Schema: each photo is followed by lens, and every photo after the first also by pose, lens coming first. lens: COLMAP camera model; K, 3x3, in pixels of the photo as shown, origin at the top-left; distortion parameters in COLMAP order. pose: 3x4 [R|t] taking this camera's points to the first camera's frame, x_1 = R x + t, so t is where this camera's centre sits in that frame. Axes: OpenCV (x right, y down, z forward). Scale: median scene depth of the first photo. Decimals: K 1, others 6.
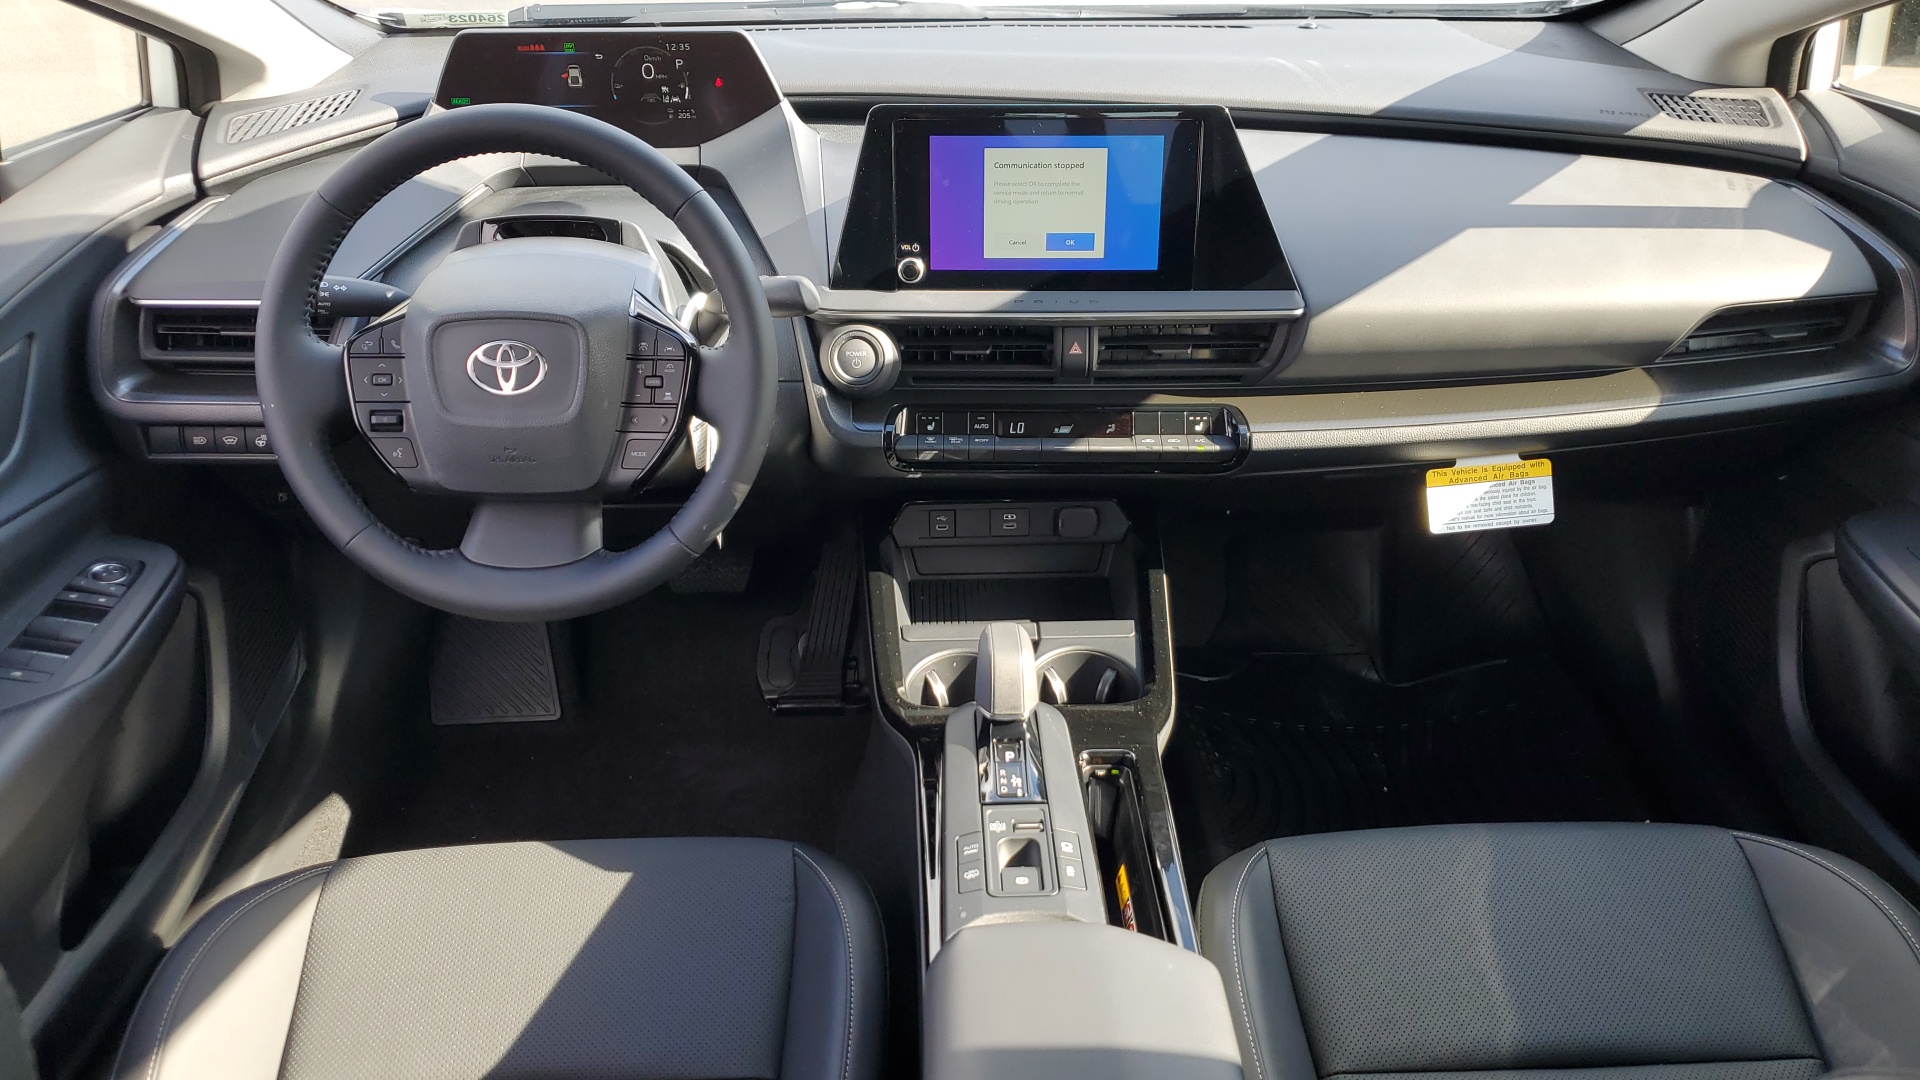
lens RADIAL K [[1478.9, 0, 971.7], [0, 1478.9, 534.8], [0, 0, 1]] dist [0.094908, -0.184744]
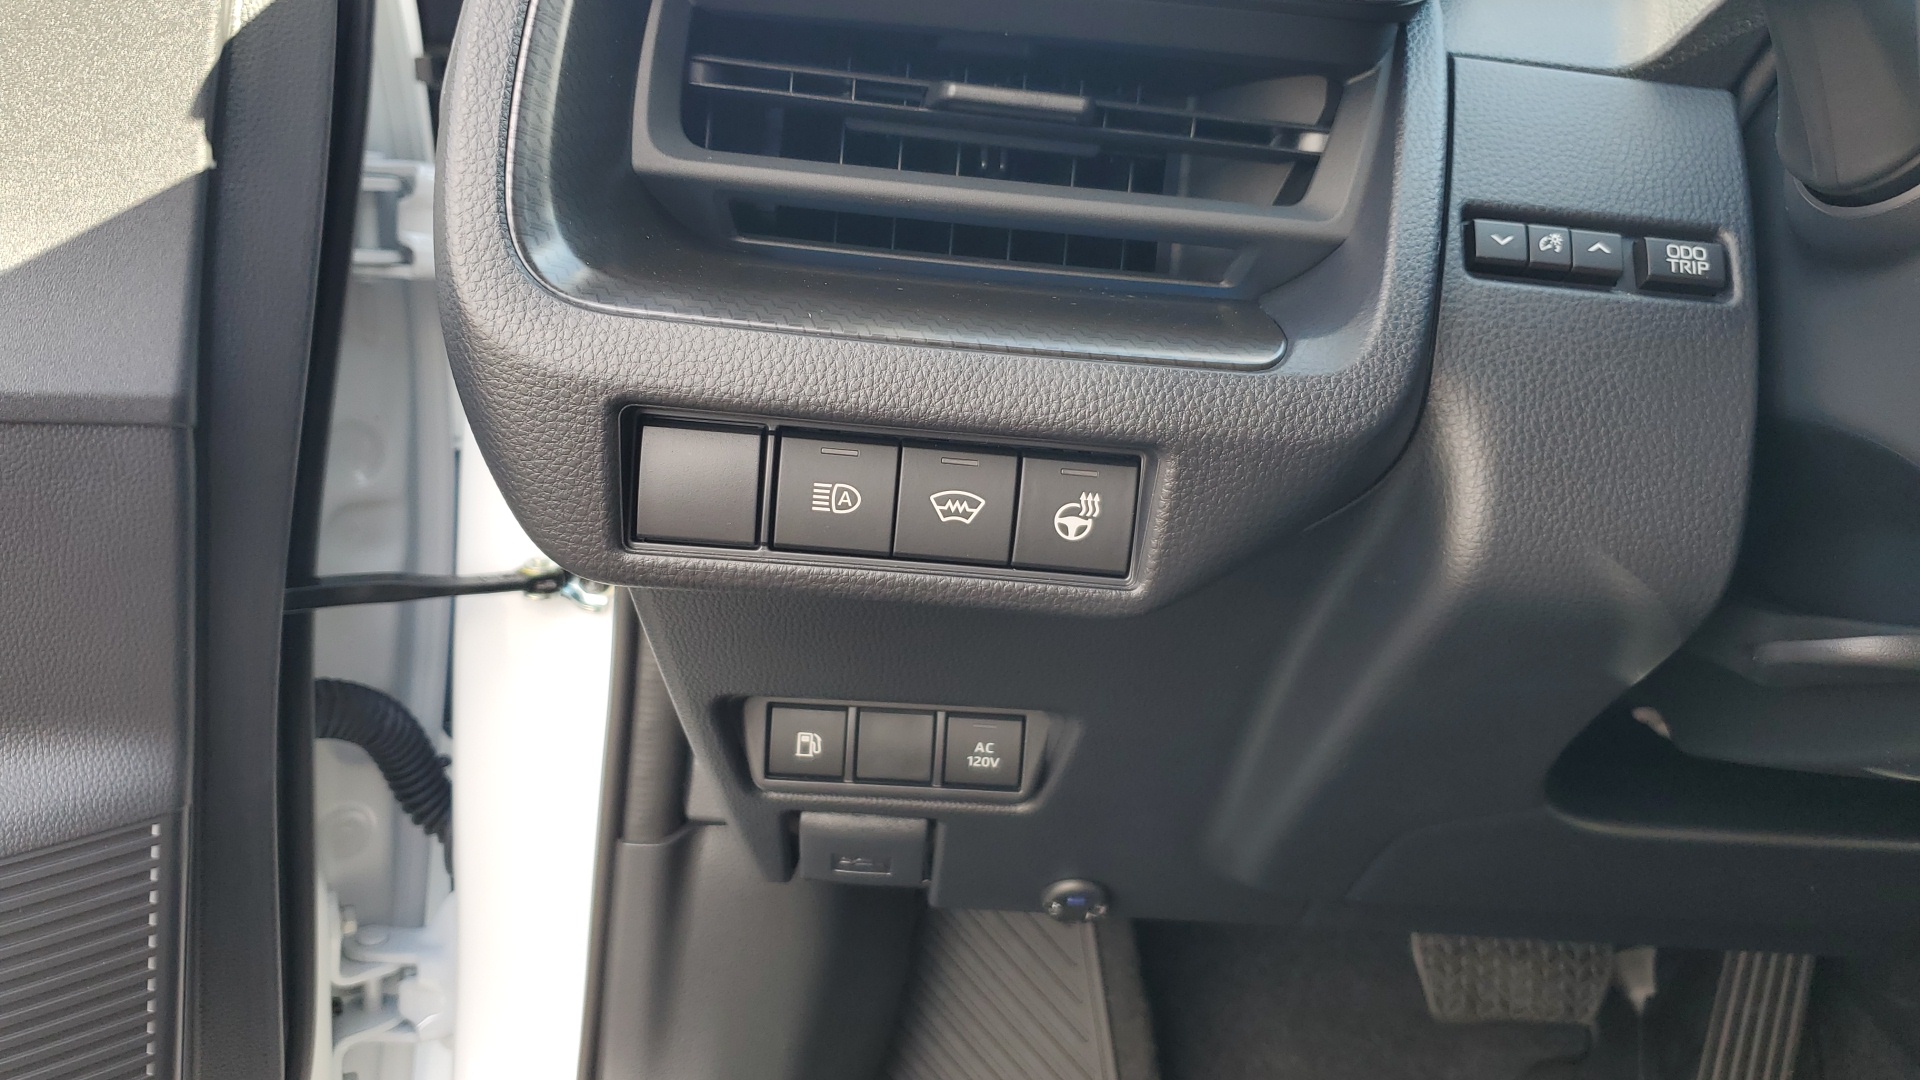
lens RADIAL K [[1528.8, 0, 960.0], [0, 1528.8, 540.0], [0, 0, 1]] dist [-0.004437, -0.003992]
pose [[0.998028, 0.062730, -0.002408, -0.498091], [-0.062153, 0.982009, -0.178315, -0.013809], [-0.008821, 0.178113, 0.983971, 0.764253]]
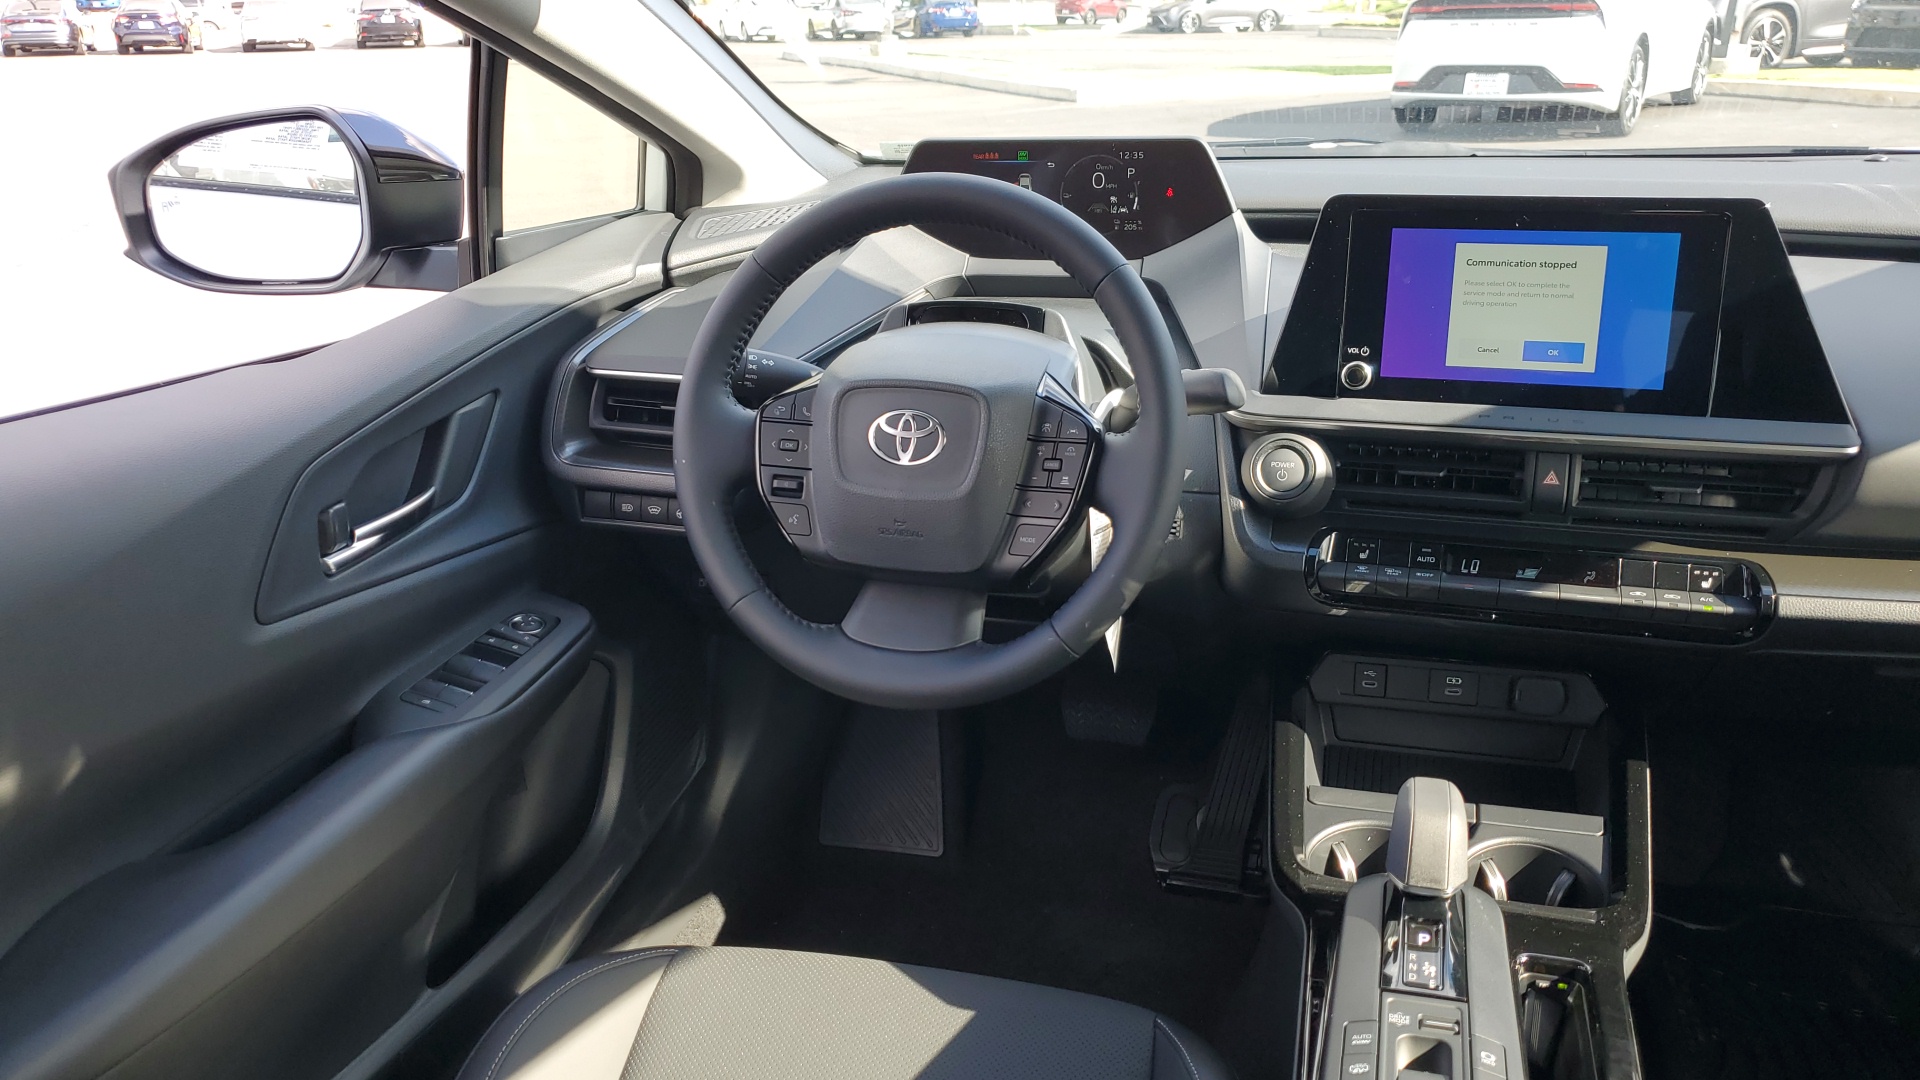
lens RADIAL K [[1505.0, 0, 949.2], [0, 1505.0, 541.0], [0, 0, 1]] dist [0.073285, -0.124454]
pose [[0.947895, 0.081967, -0.307859, 0.014820], [-0.123441, 0.985344, -0.117725, 0.054876], [0.293698, 0.149593, 0.944121, 0.090045]]
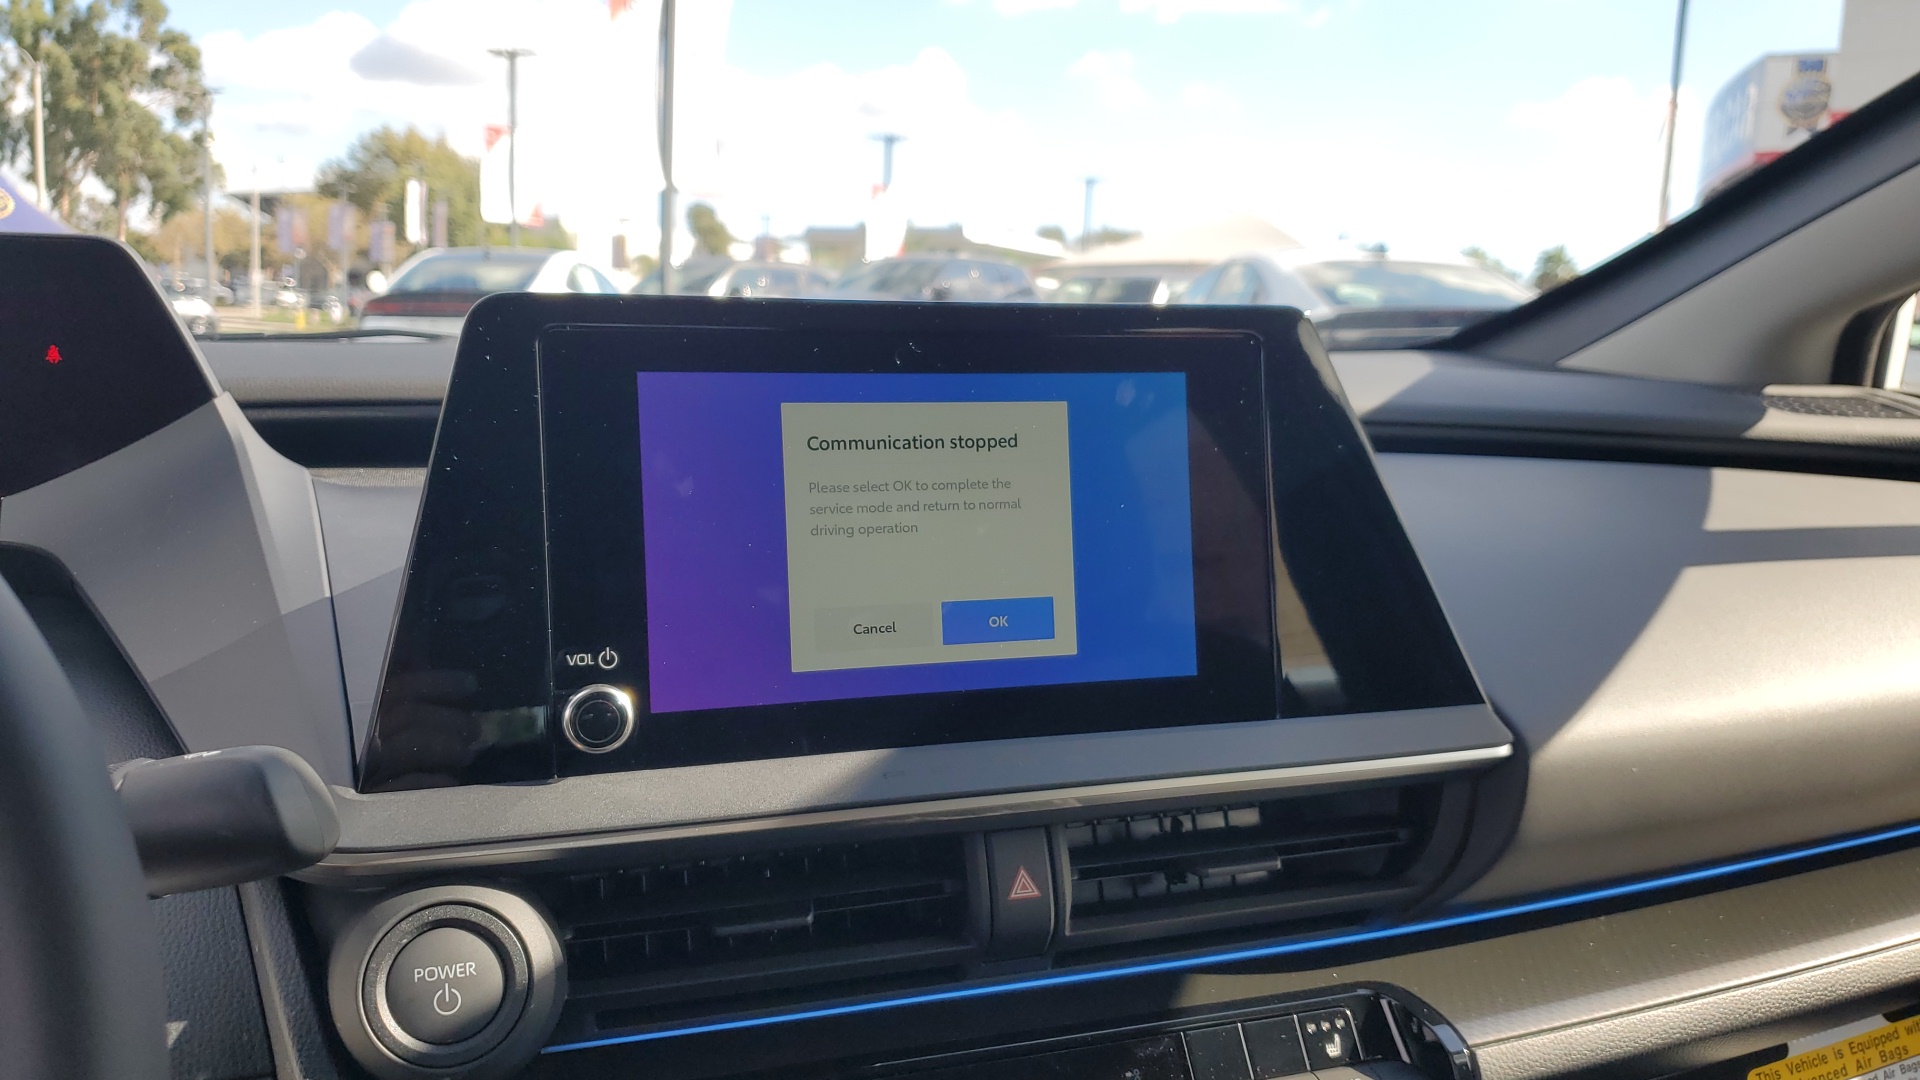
lens RADIAL K [[1503.6, 0, 965.5], [0, 1503.6, 549.6], [0, 0, 1]] dist [0.021894, -0.011432]
pose [[0.945490, -0.037021, 0.323539, -0.073837], [0.141333, 0.941720, -0.305267, -0.091082], [-0.293382, 0.334353, 0.895620, 0.624142]]
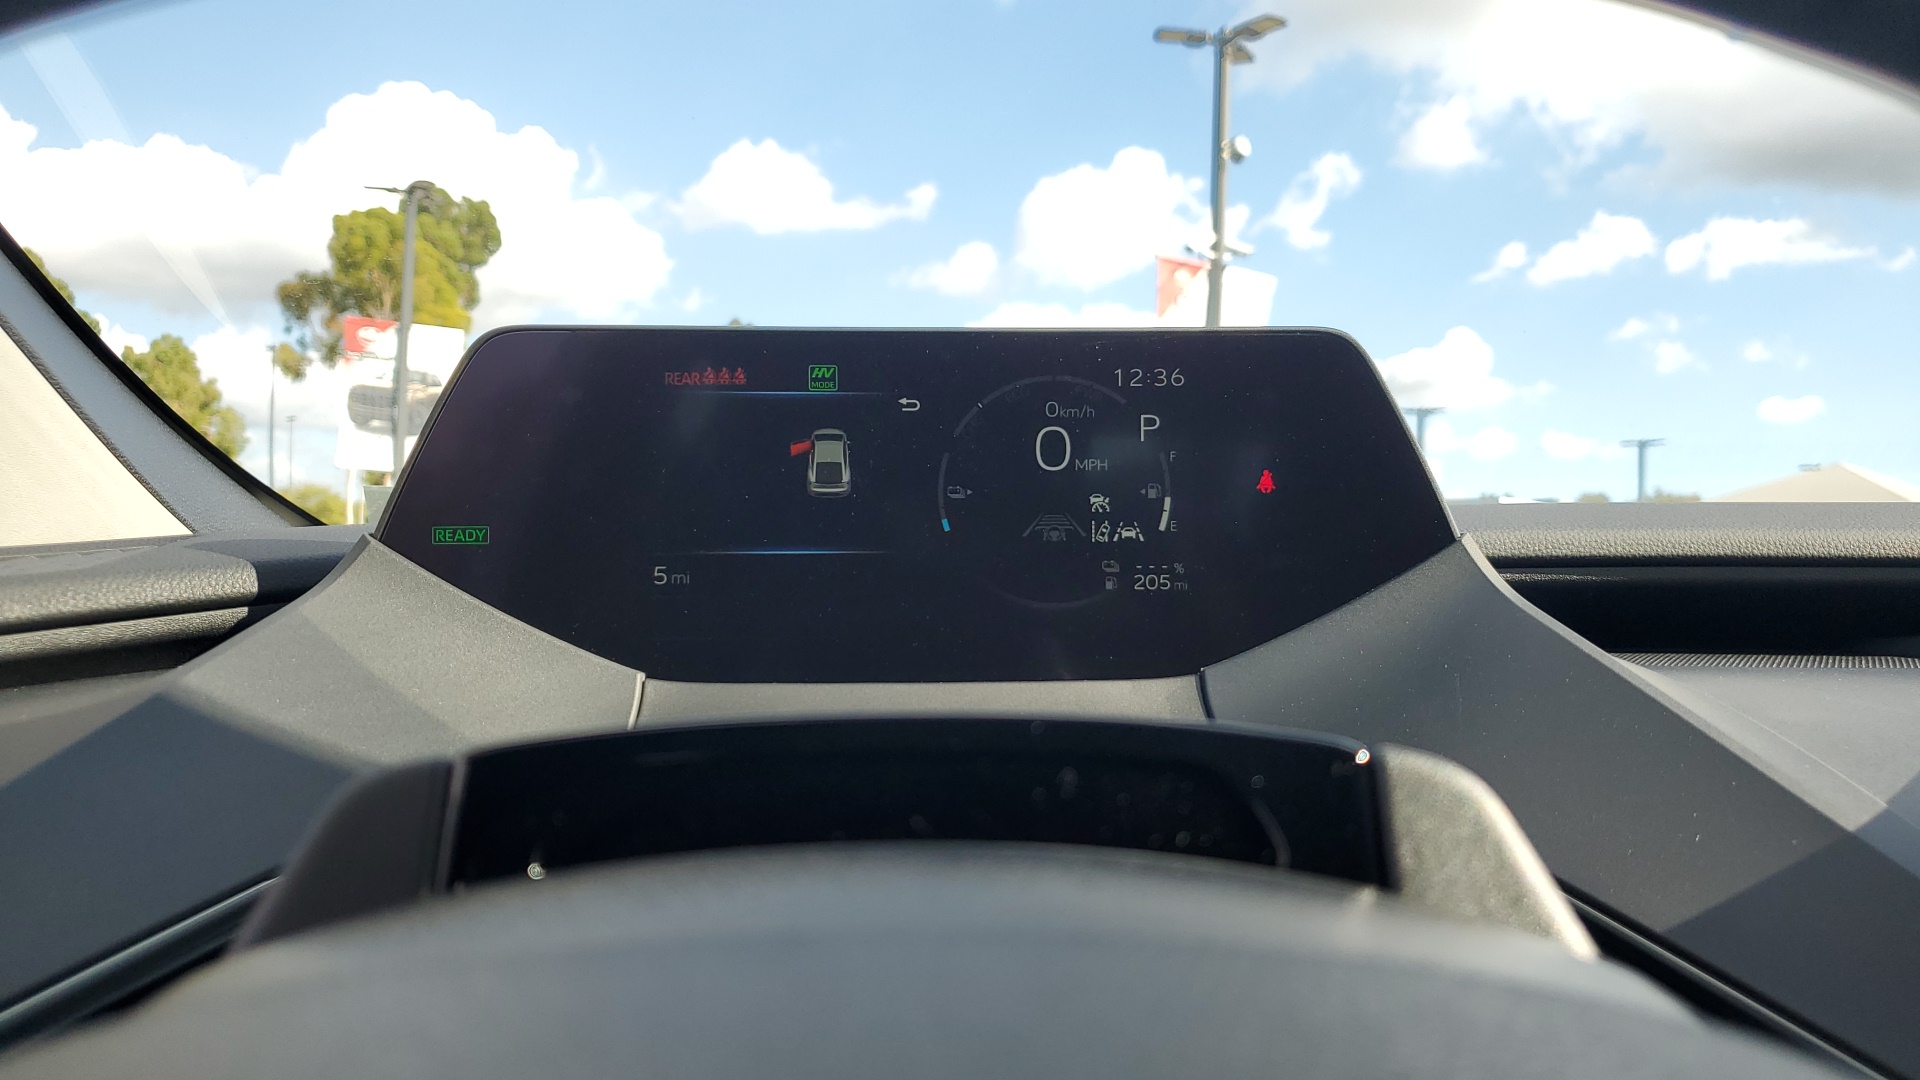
lens RADIAL K [[1478.9, 0, 971.7], [0, 1478.9, 534.8], [0, 0, 1]] dist [0.094908, -0.184744]
pose [[0.999984, -0.004937, 0.002606, -0.263972], [0.005576, 0.860352, -0.509669, -0.143970], [0.000274, 0.509676, 0.860367, 0.817885]]
